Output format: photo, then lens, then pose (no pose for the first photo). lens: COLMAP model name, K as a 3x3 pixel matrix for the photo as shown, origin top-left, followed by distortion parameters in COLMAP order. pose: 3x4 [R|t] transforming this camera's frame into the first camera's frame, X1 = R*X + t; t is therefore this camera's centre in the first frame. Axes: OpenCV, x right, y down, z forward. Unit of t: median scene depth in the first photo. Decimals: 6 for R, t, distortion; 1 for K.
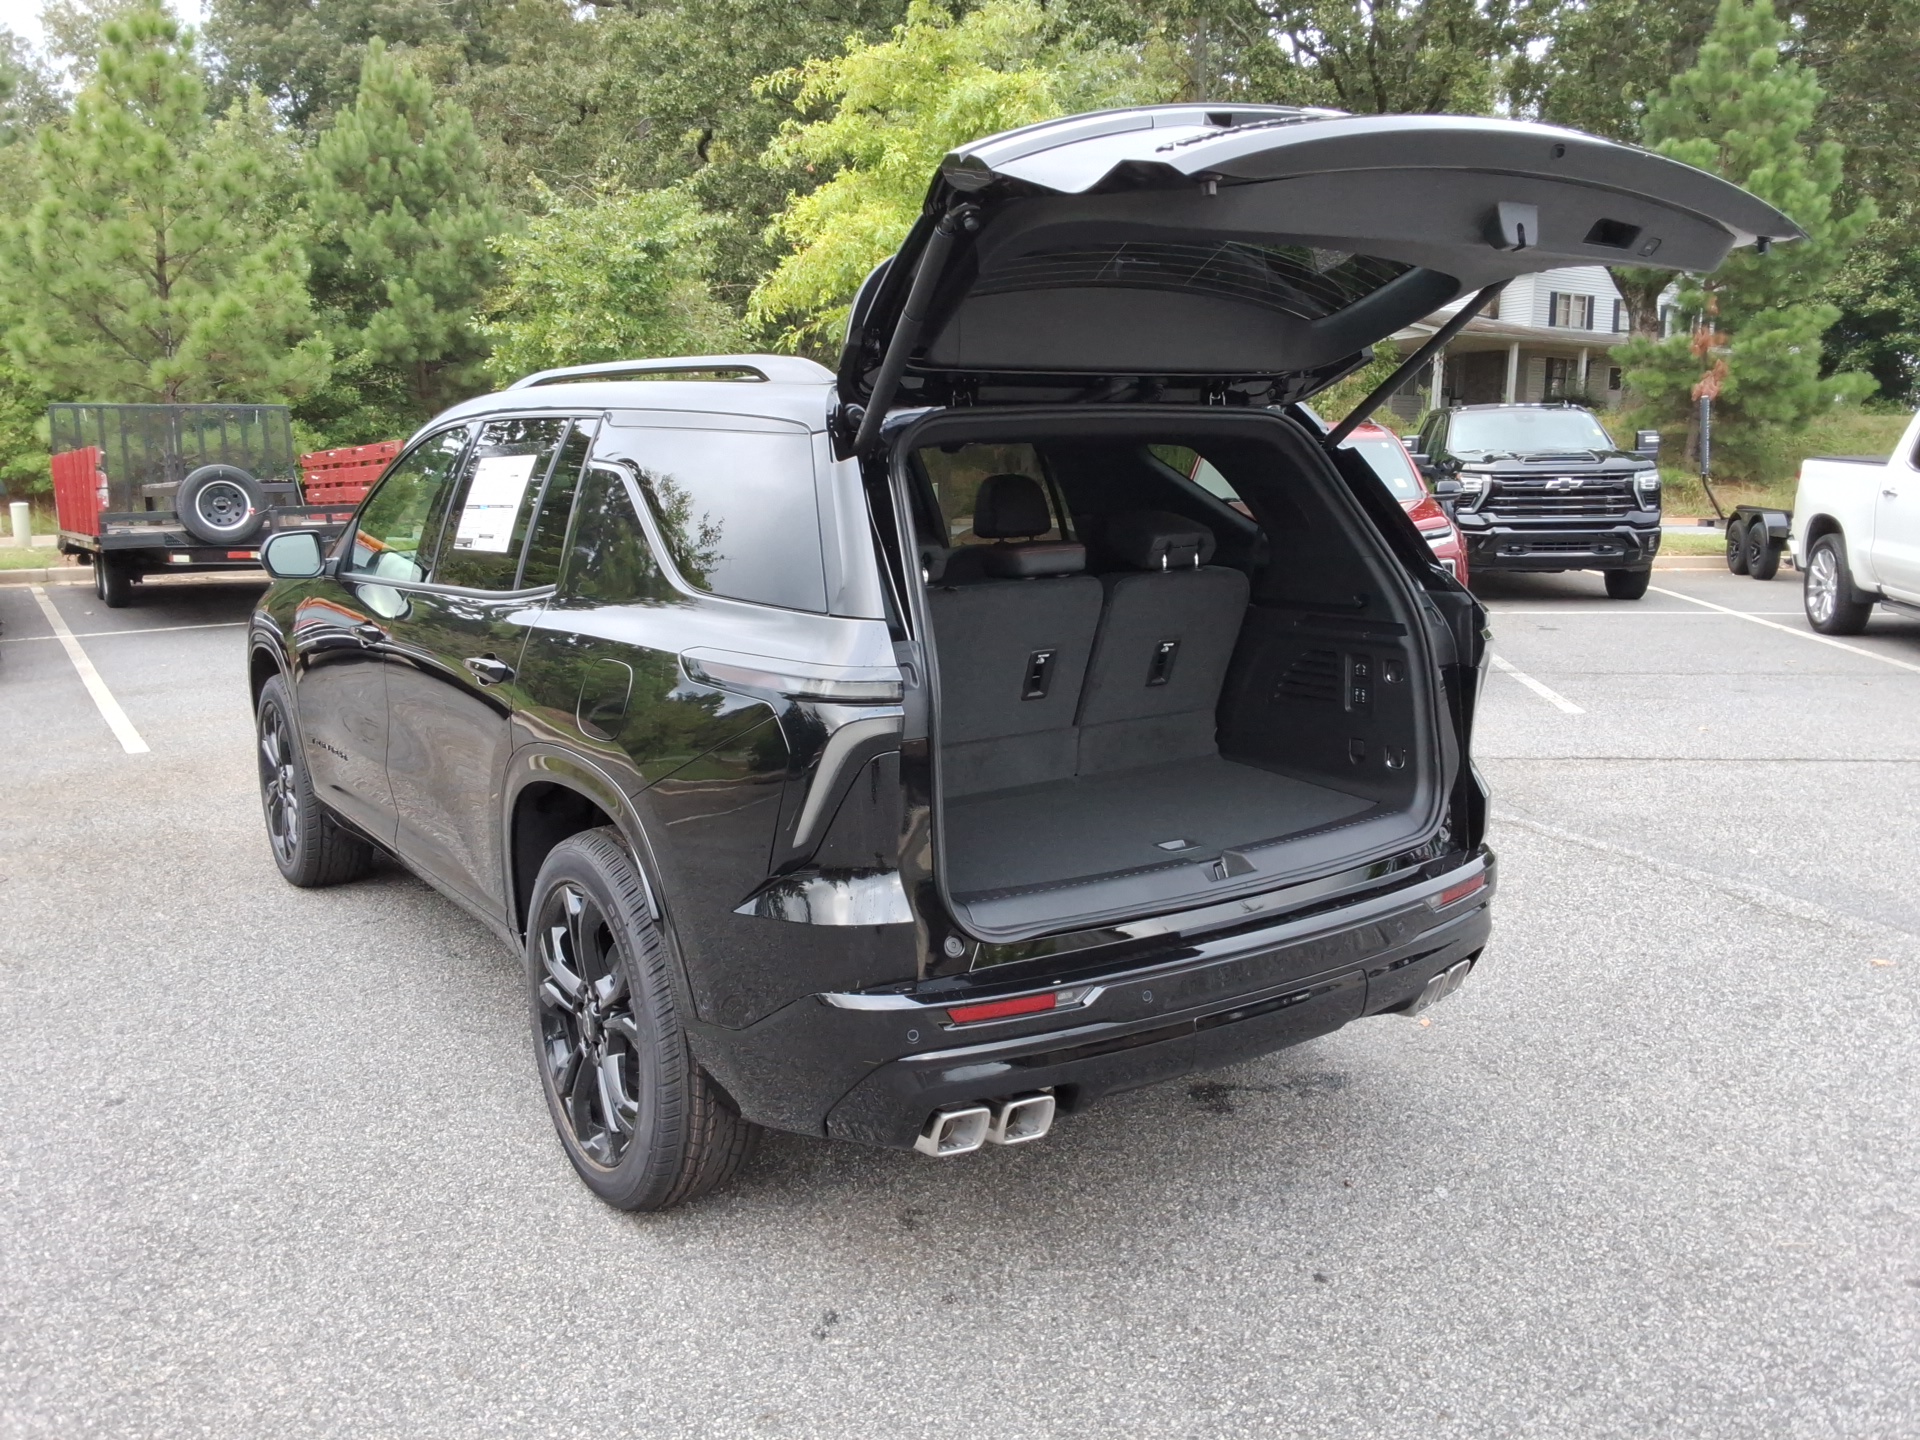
lens RADIAL K [[1574.8, 0, 975.0], [0, 1574.8, 680.9], [0, 0, 1]] dist [0.100957, -0.164098]
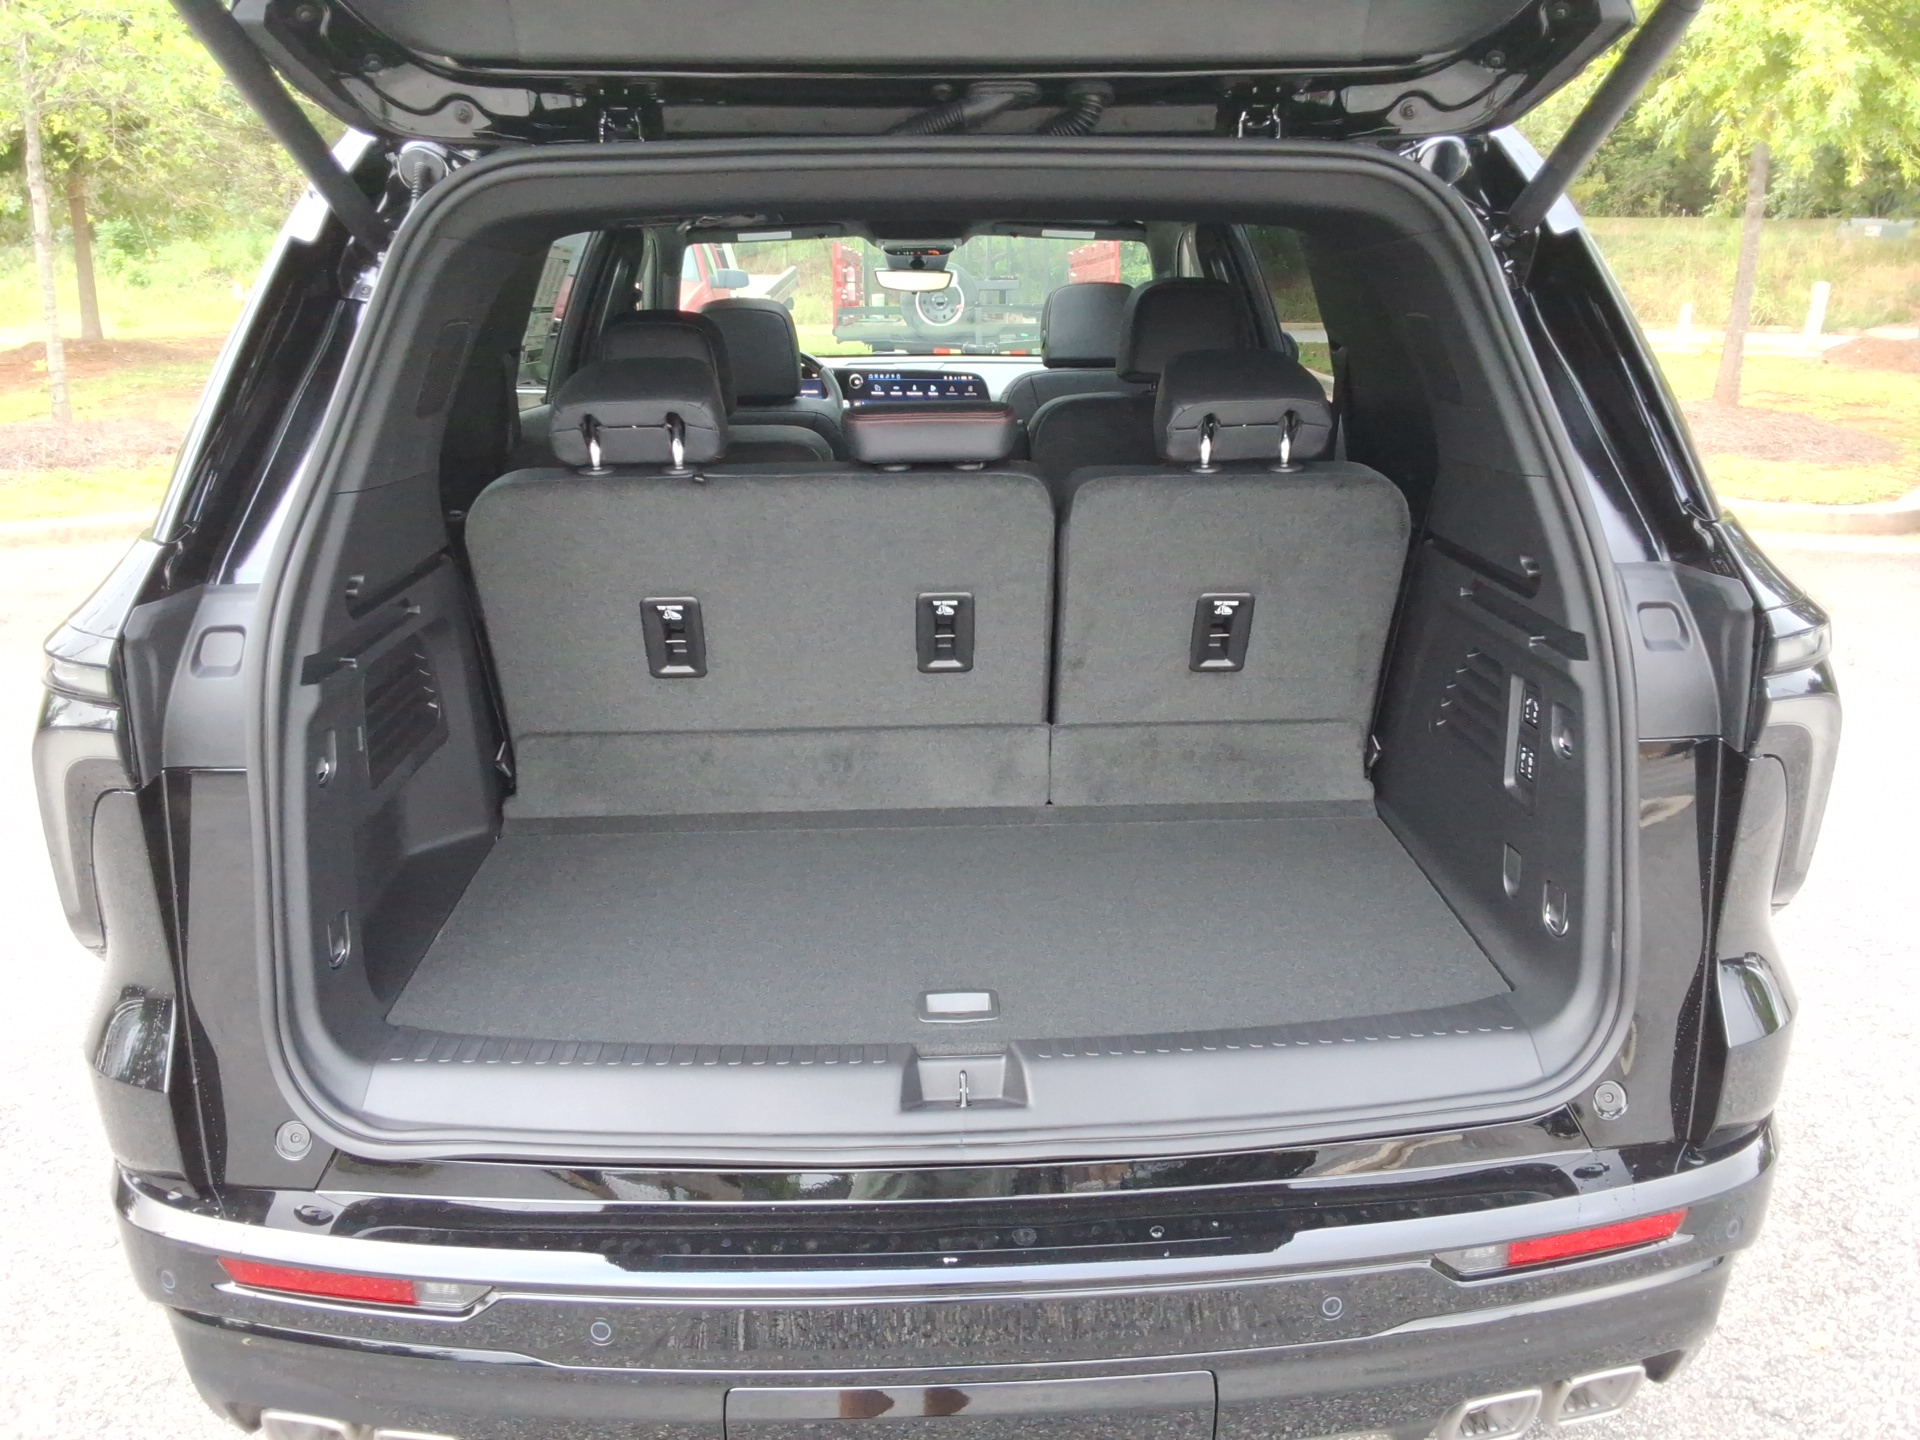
lens RADIAL K [[1537.4, 0, 957.9], [0, 1537.4, 696.3], [0, 0, 1]] dist [0.078413, -0.105231]
pose [[0.836806, 0.158674, -0.524002, 0.092029], [-0.084364, 0.983022, 0.162945, -0.019688], [0.540960, -0.092146, 0.835985, 0.139907]]
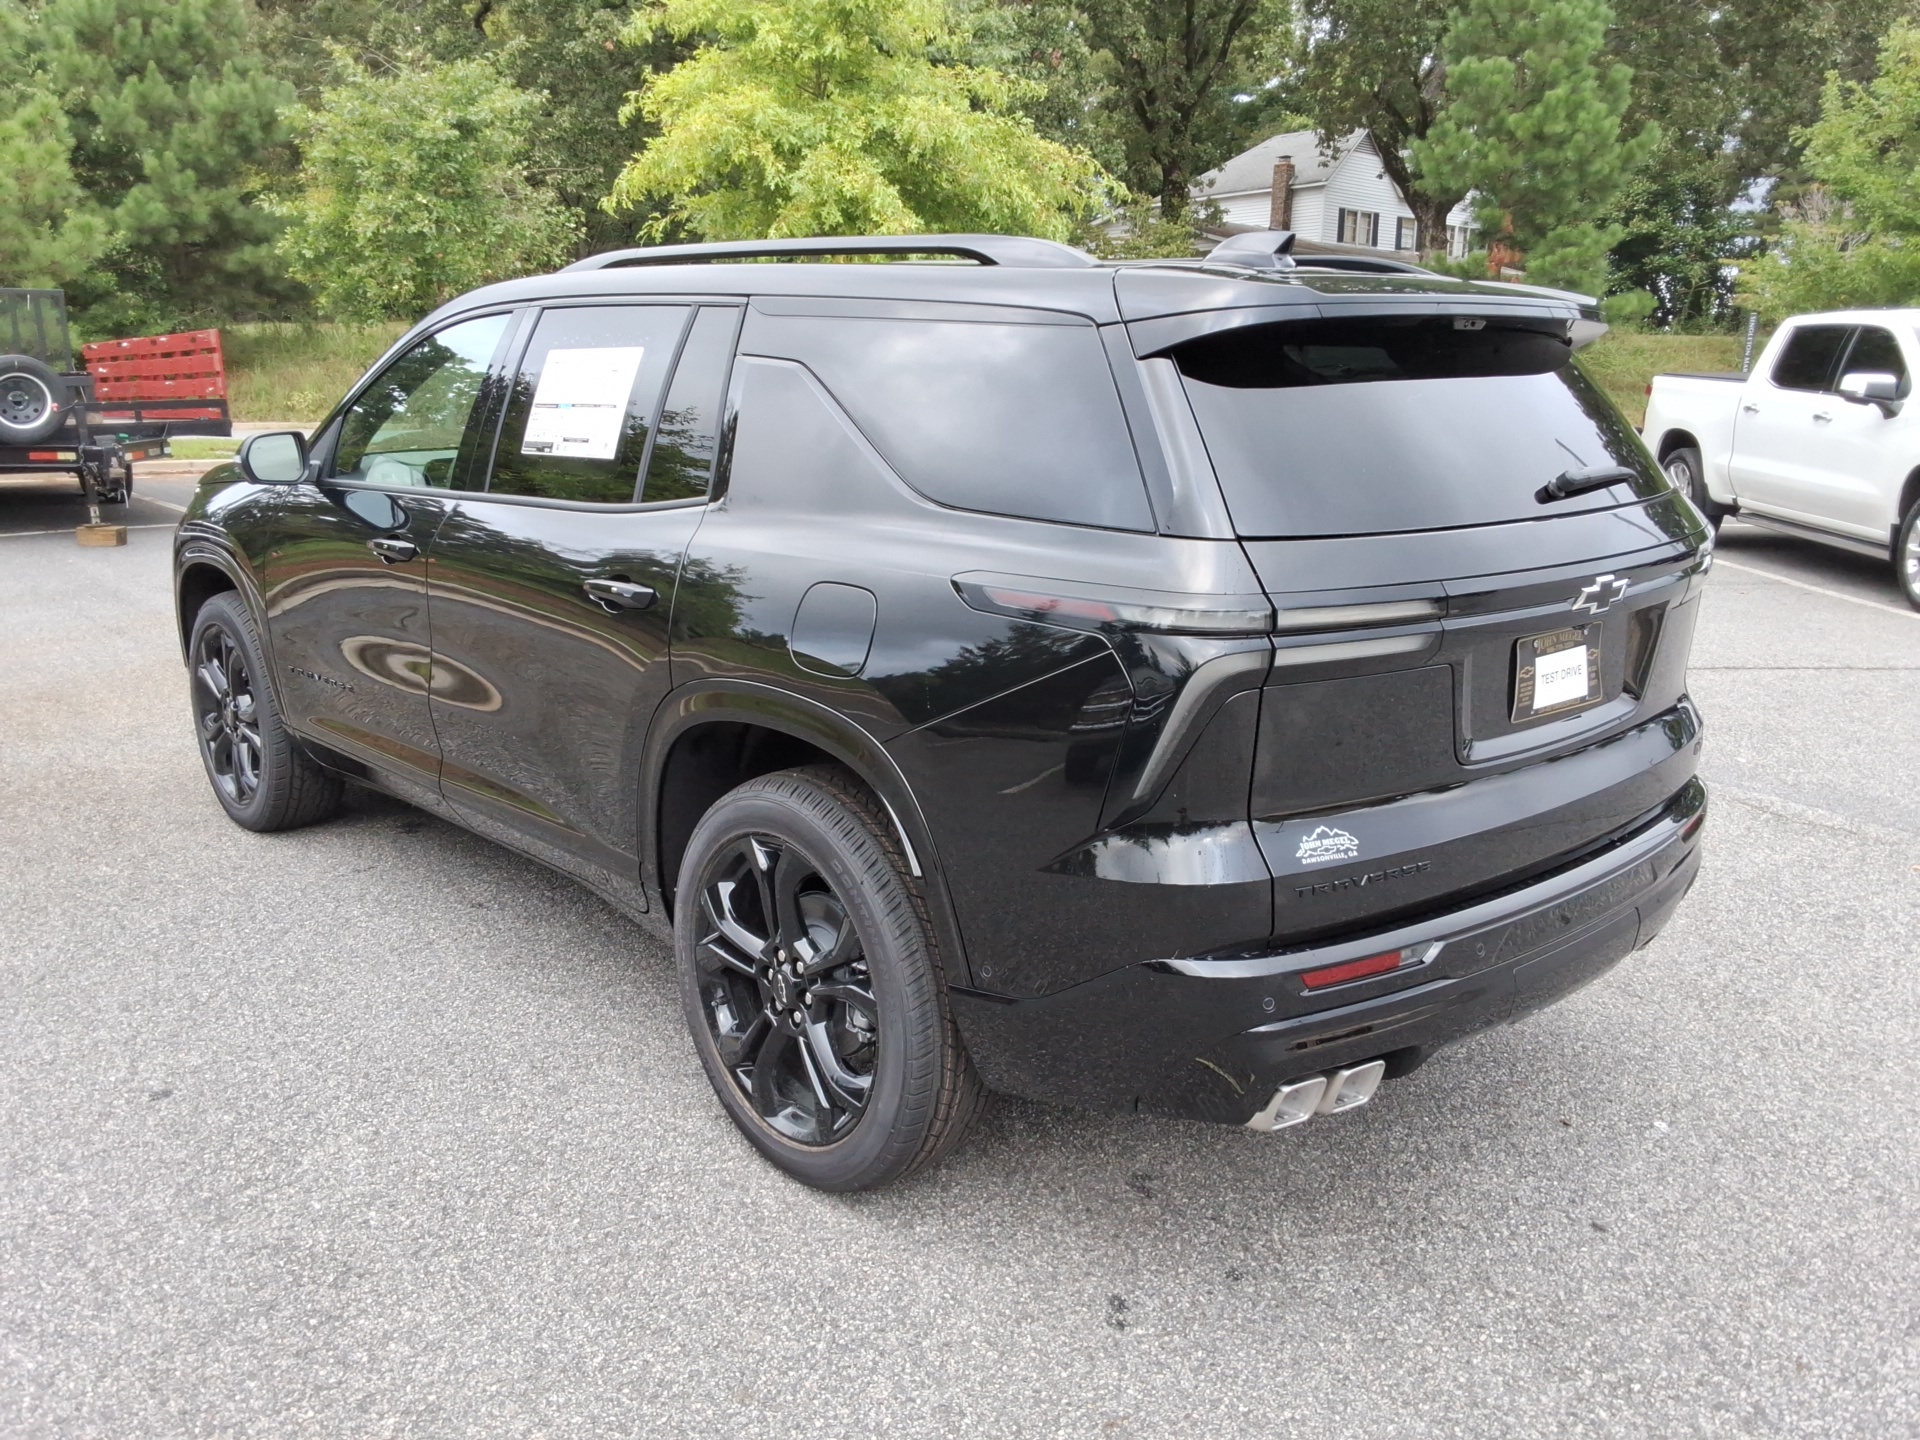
lens RADIAL K [[1562.9, 0, 970.0], [0, 1562.9, 691.2], [0, 0, 1]] dist [0.121418, -0.195912]
pose [[0.989787, -0.013140, 0.141949, -0.066275], [0.003988, 0.997905, 0.064567, -0.002357], [-0.142501, -0.063341, 0.987766, 0.029877]]
